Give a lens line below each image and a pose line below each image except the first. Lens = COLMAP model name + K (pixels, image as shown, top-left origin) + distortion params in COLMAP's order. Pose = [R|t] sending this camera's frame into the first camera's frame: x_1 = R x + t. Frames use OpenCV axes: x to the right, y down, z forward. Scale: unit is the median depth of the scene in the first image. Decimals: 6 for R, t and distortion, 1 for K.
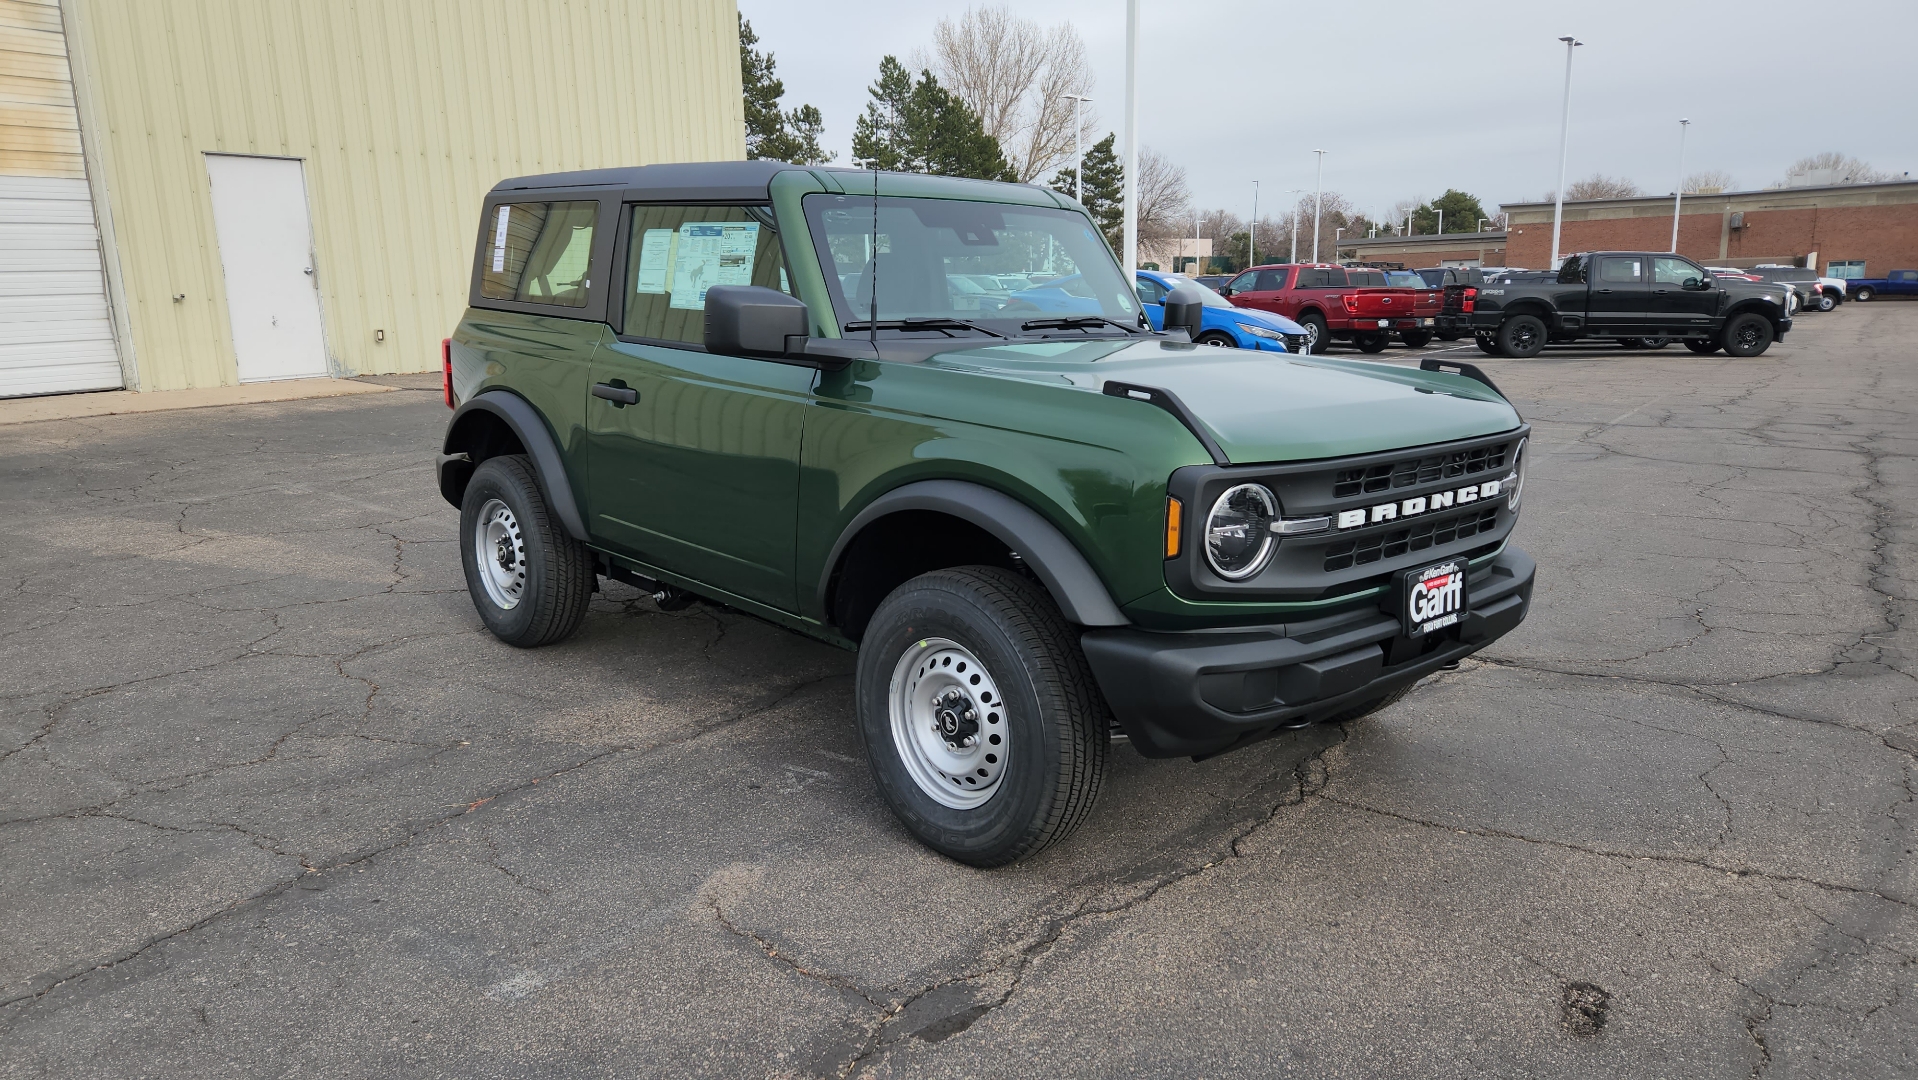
lens RADIAL K [[1279.6, 0, 922.9], [0, 1279.6, 561.5], [0, 0, 1]] dist [0.071735, -0.055455]
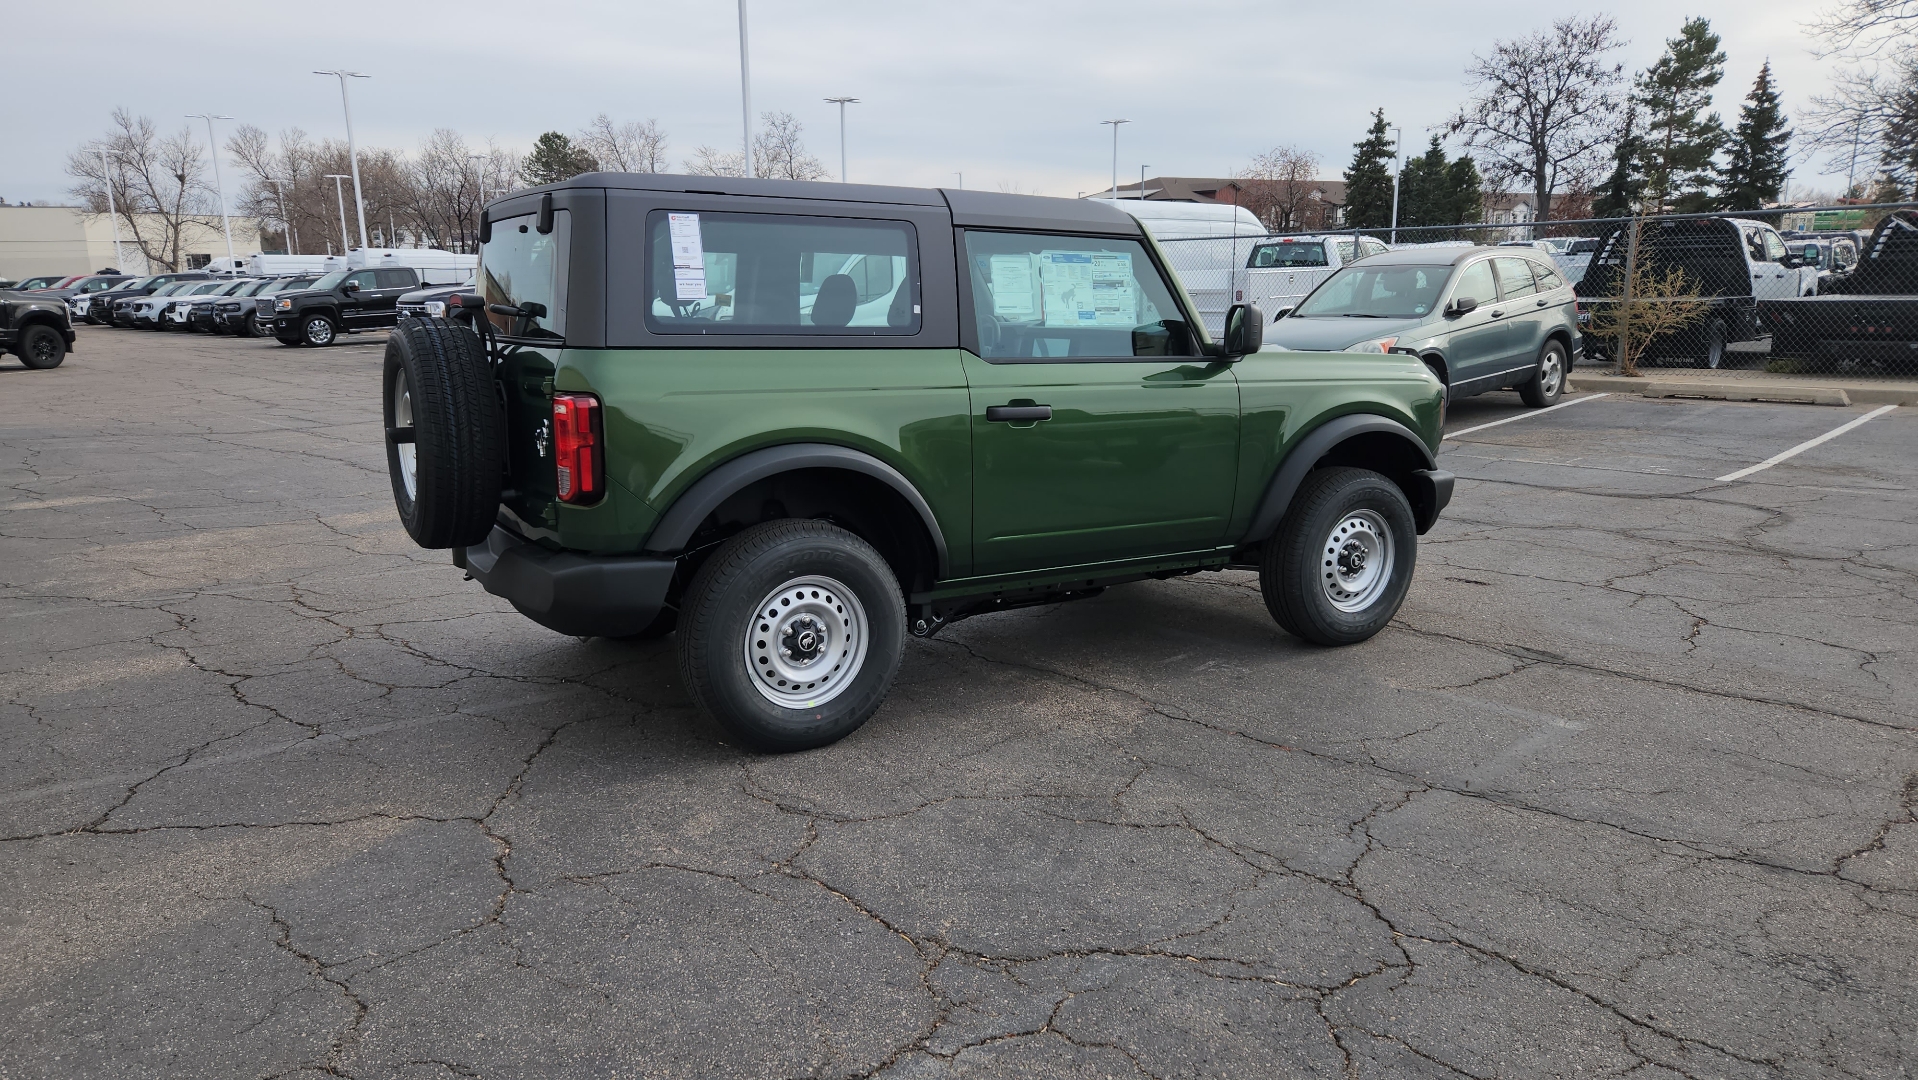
lens RADIAL K [[1278.0, 0, 930.4], [0, 1278.0, 556.5], [0, 0, 1]] dist [0.068381, -0.049455]
pose [[0.198538, -0.207329, 0.957913, -1.255767], [0.216950, 0.962420, 0.163339, -0.202190], [-0.955780, 0.175390, 0.236057, 0.842798]]
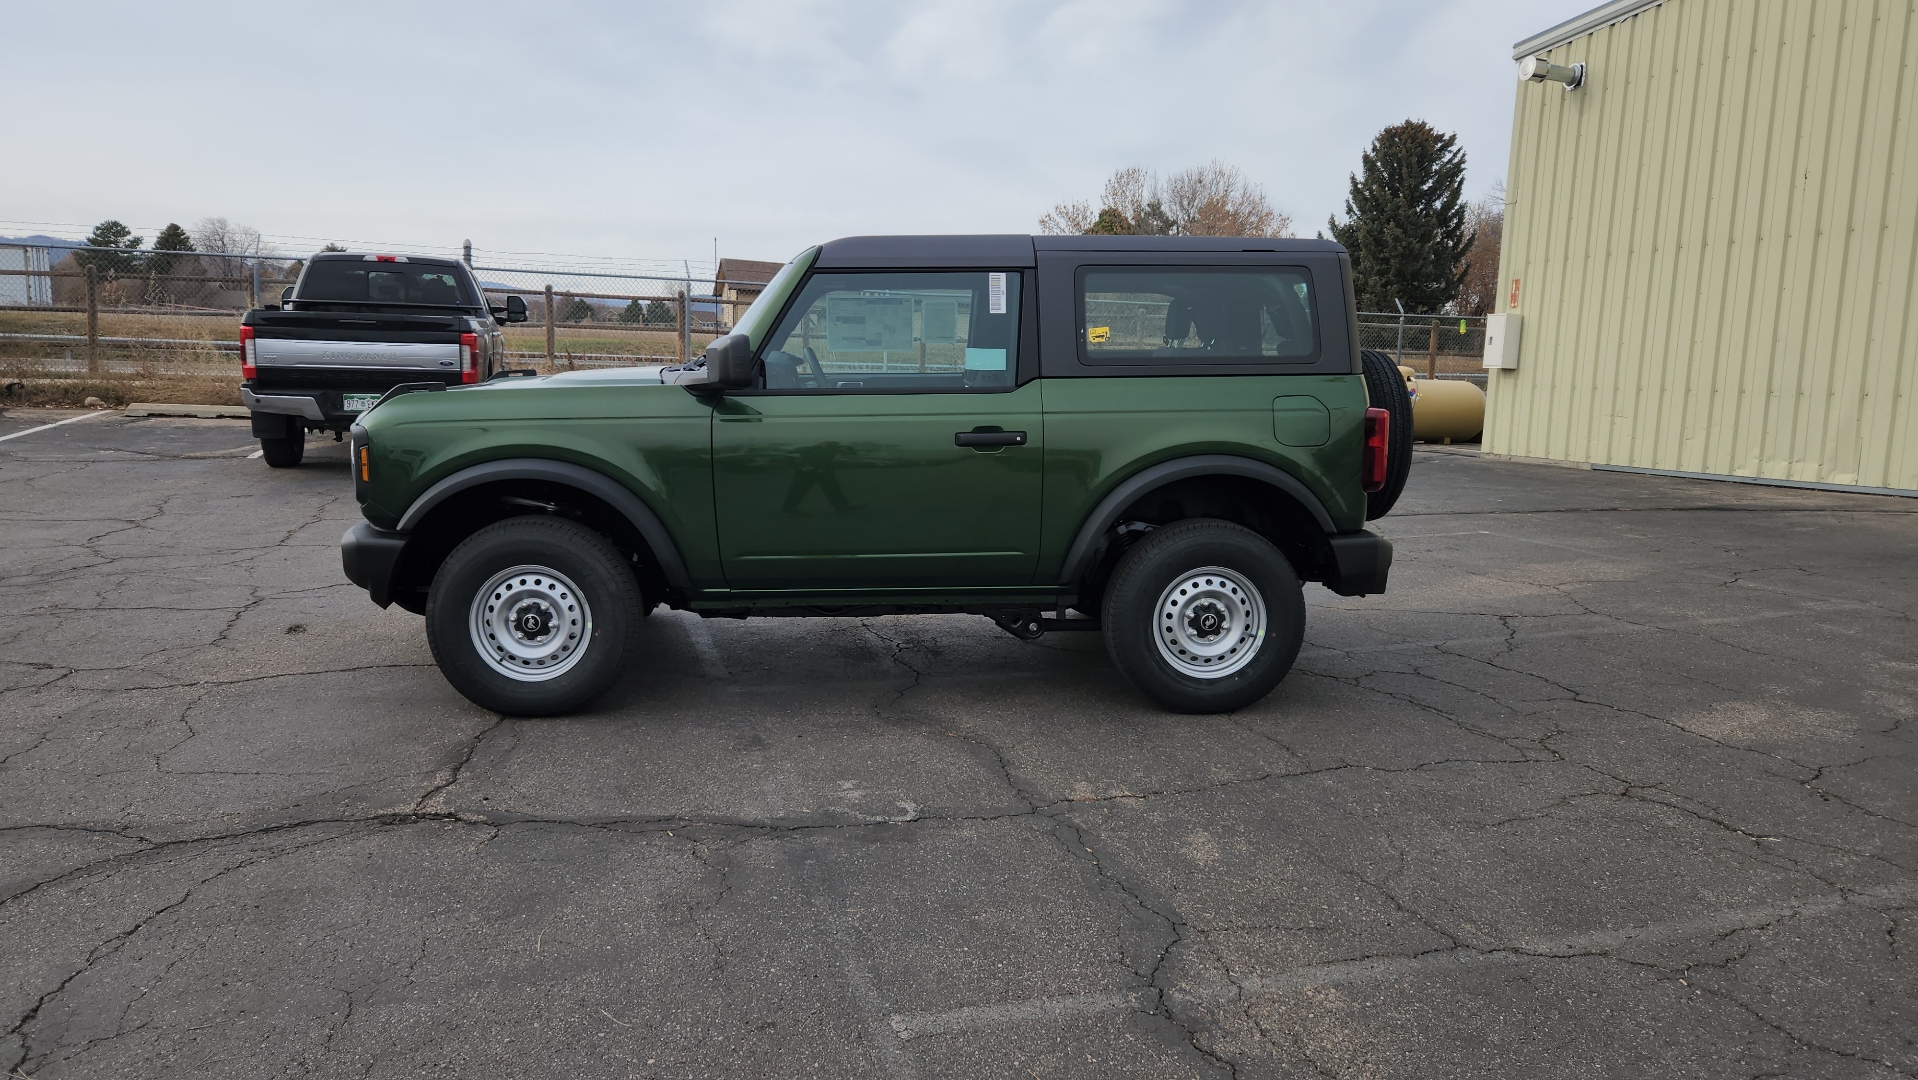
lens RADIAL K [[1278.9, 0, 919.2], [0, 1278.9, 541.6], [0, 0, 1]] dist [0.057953, -0.027709]
pose [[-0.623704, 0.105950, -0.774447, 0.955712], [-0.191225, 0.939984, 0.282601, -0.399665], [0.757909, 0.324353, -0.566012, 1.864574]]
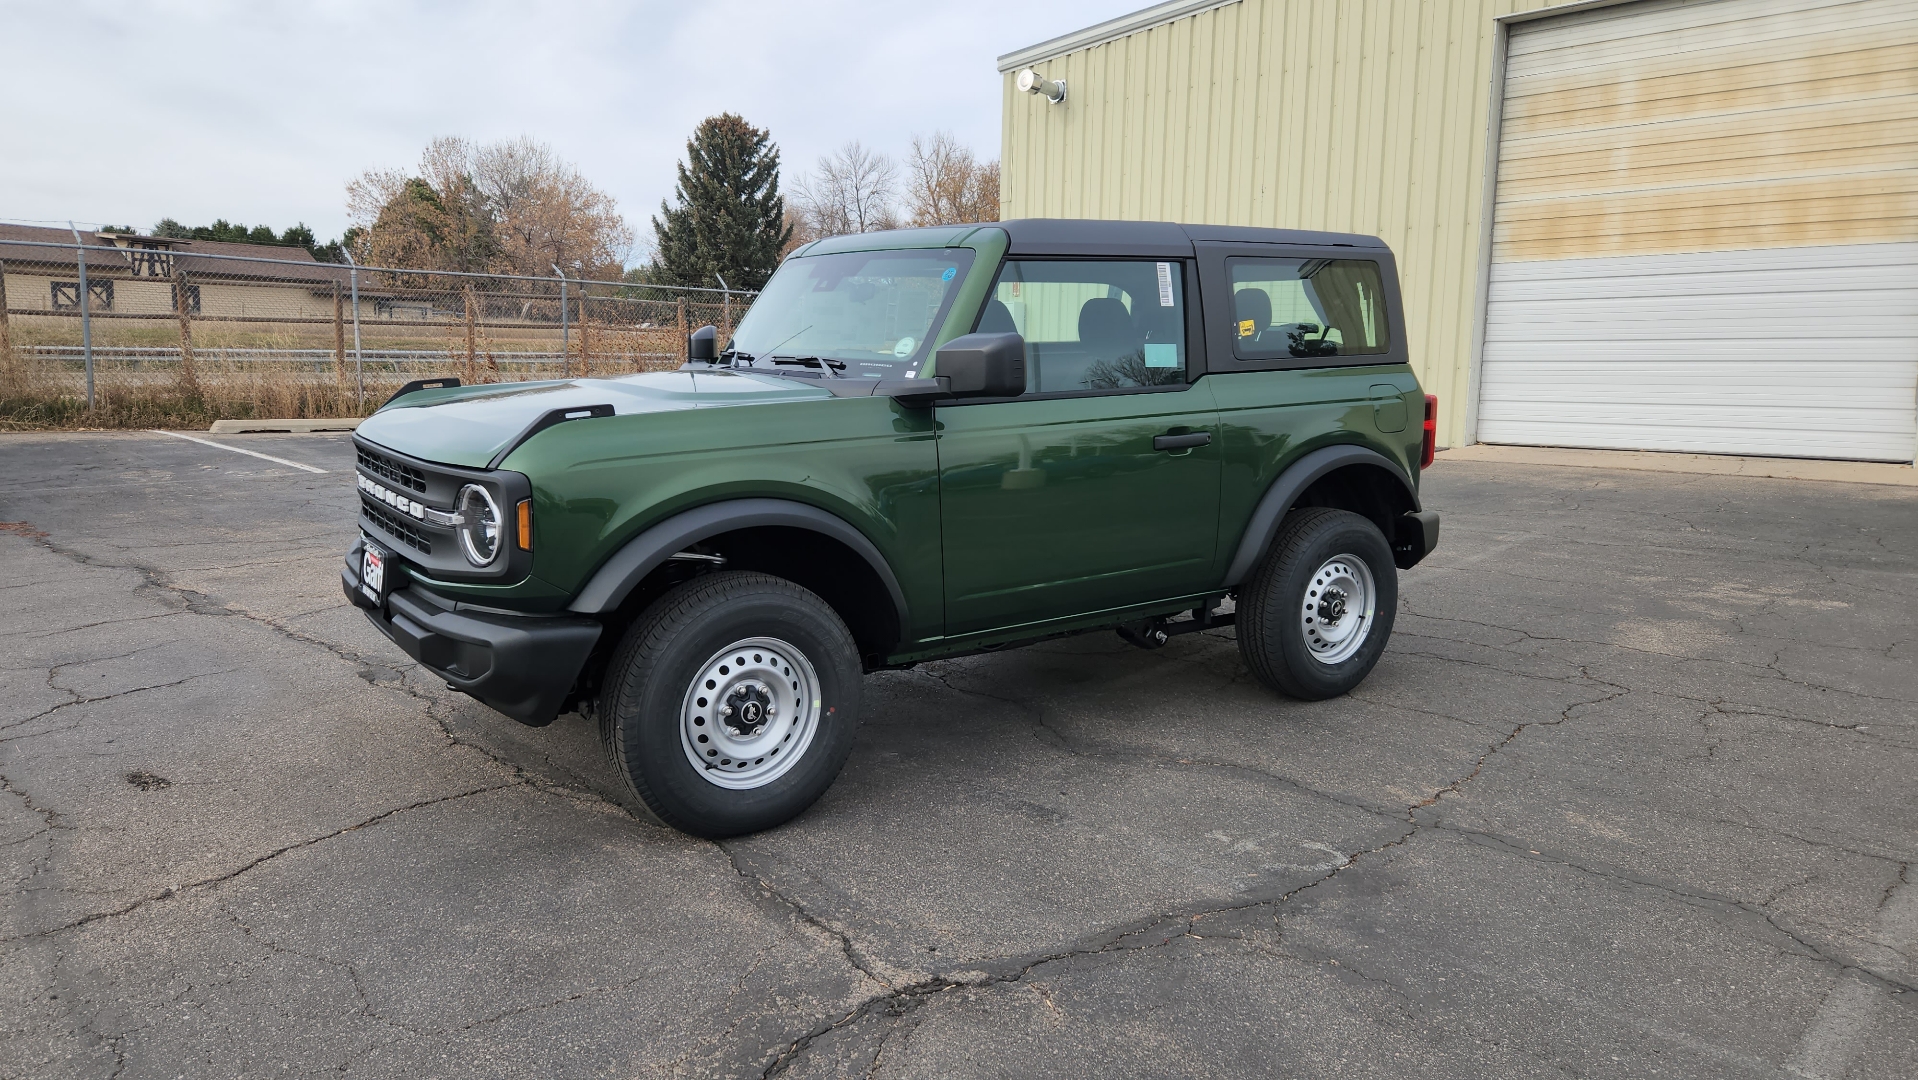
lens RADIAL K [[1279.0, 0, 921.3], [0, 1279.0, 533.3], [0, 0, 1]] dist [0.067094, -0.048488]
pose [[-0.143733, 0.148385, -0.978429, 1.105836], [-0.226452, 0.957530, 0.178482, -0.249343], [0.963359, 0.247220, -0.104026, 1.186057]]
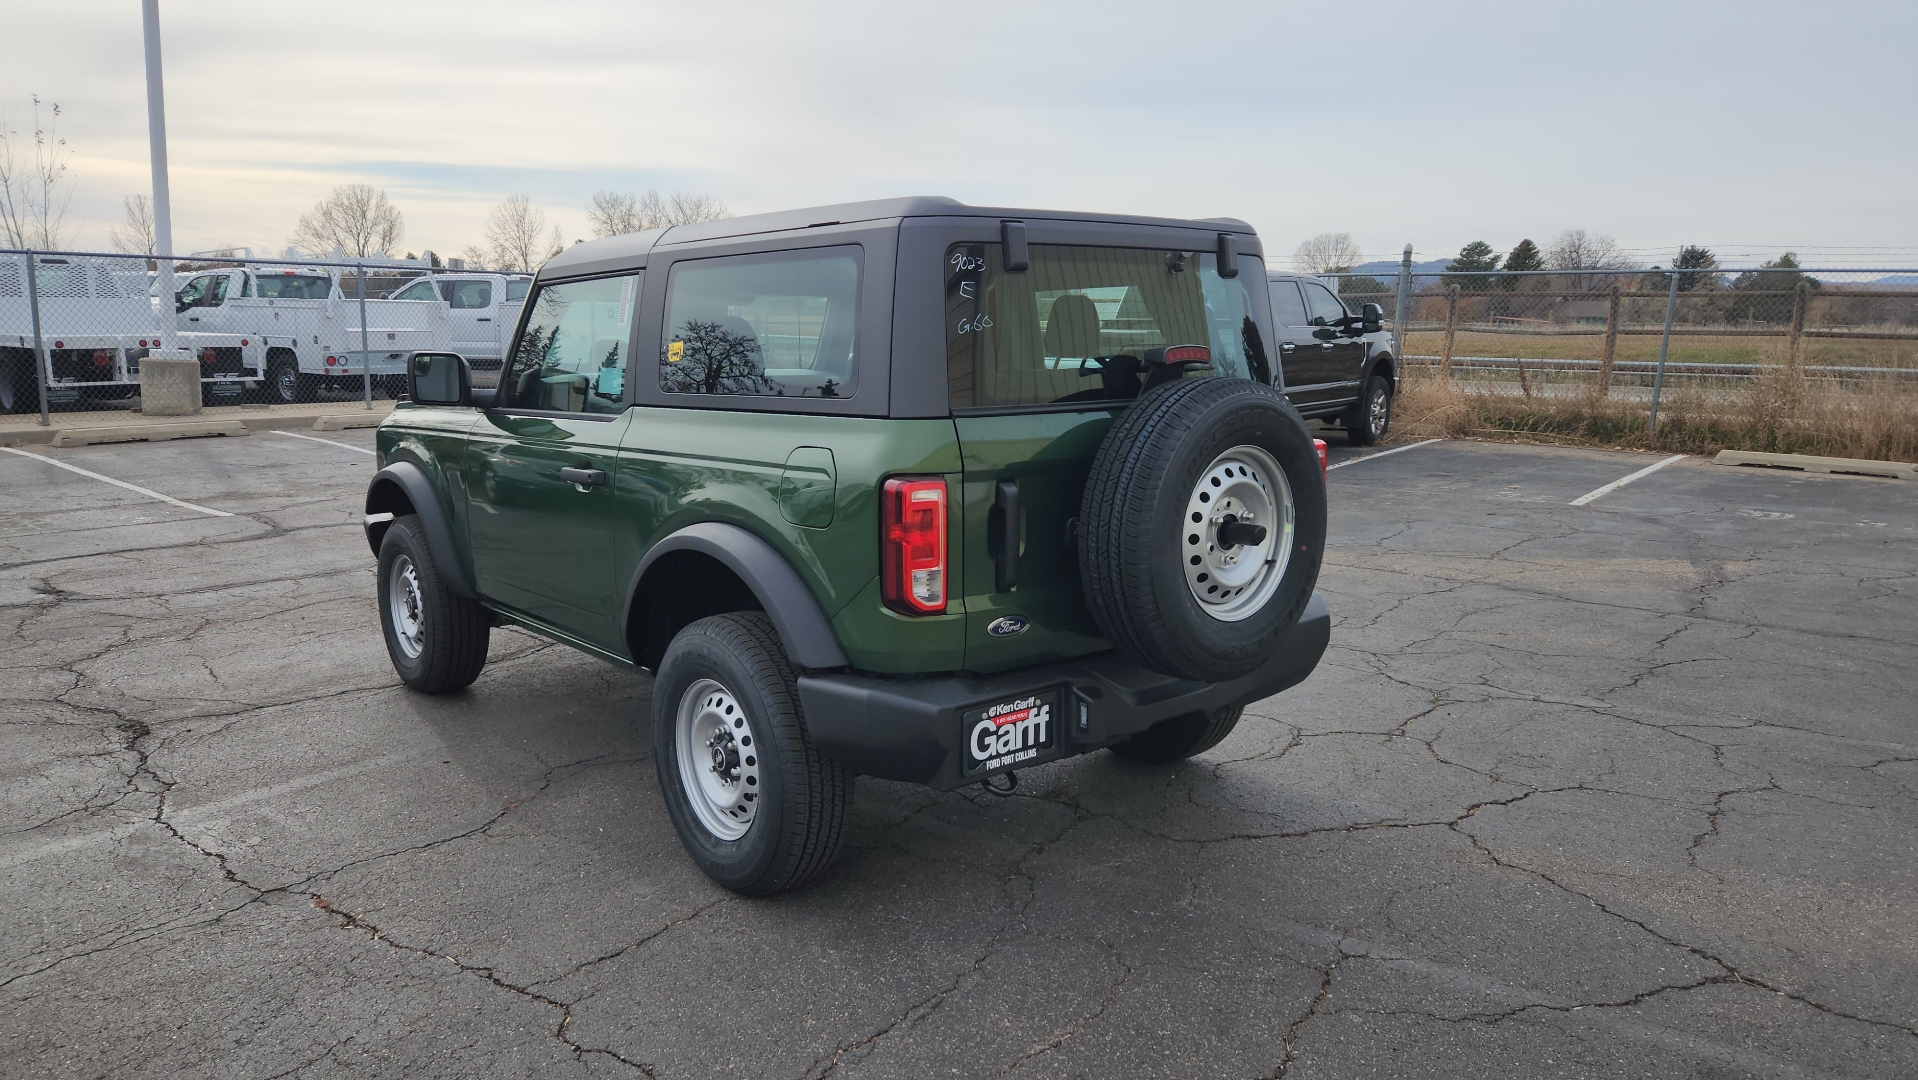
lens RADIAL K [[1278.9, 0, 932.4], [0, 1278.9, 545.5], [0, 0, 1]] dist [0.057953, -0.027709]
pose [[-0.998066, -0.019413, 0.059061, -0.247752], [0.004165, 0.926985, 0.375075, -0.484304], [-0.062030, 0.374596, -0.925111, 2.122808]]
